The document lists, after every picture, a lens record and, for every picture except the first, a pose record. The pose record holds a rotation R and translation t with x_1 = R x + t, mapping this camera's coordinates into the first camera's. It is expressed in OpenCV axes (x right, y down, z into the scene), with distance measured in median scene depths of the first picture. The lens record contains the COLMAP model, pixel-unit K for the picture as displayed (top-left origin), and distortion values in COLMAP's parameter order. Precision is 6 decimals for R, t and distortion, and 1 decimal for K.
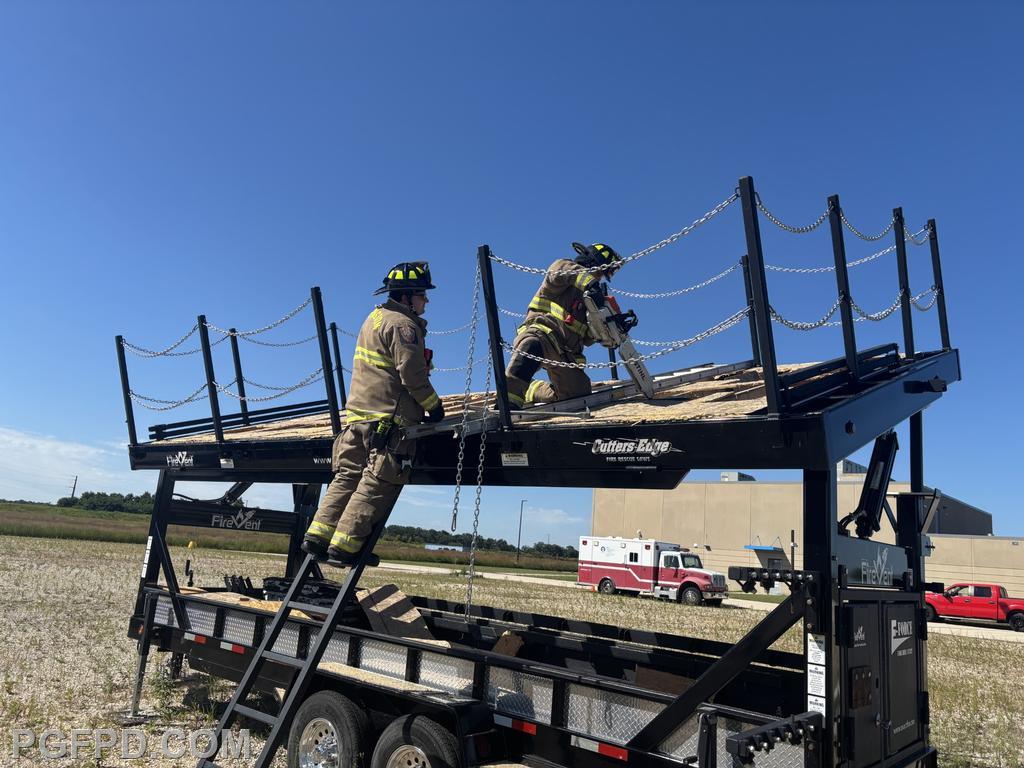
lens RADIAL K [[775.9, 0, 505.1], [0, 775.9, 393.4], [0, 0, 1]] dist [0.051619, -0.062107]
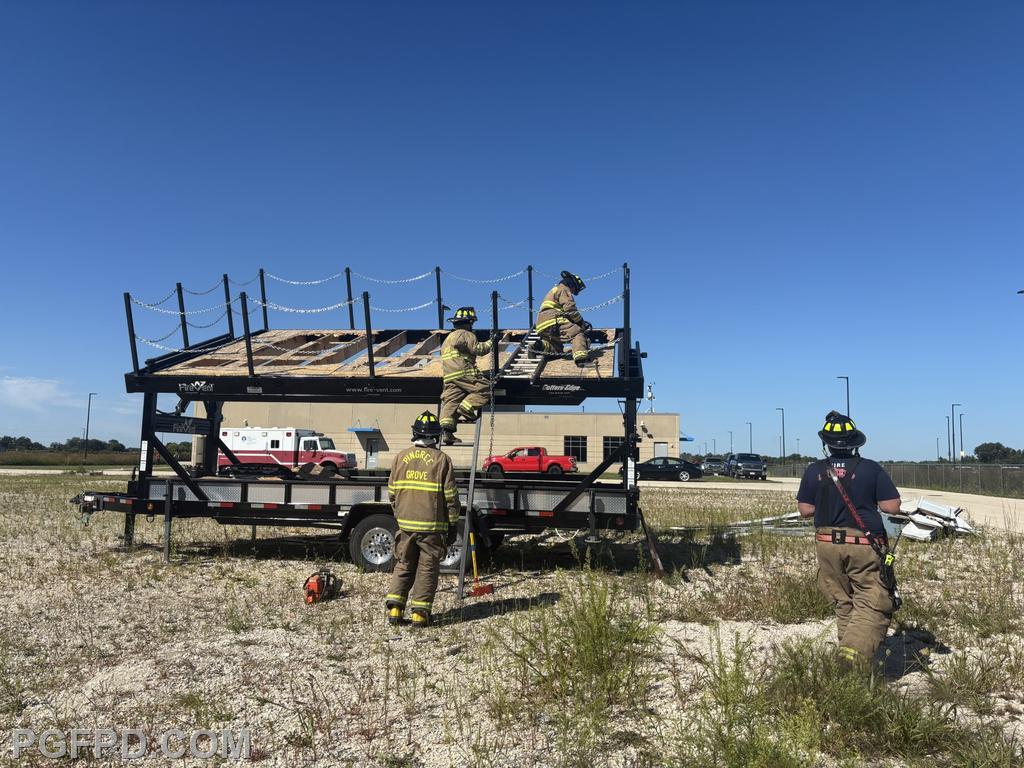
lens RADIAL K [[775.9, 0, 508.7], [0, 775.9, 386.6], [0, 0, 1]] dist [0.051619, -0.062107]
pose [[0.848807, -0.019083, 0.528358, -0.556253], [-0.053420, 0.991138, 0.121617, -0.096962], [-0.525997, -0.131455, 0.840266, -0.405977]]
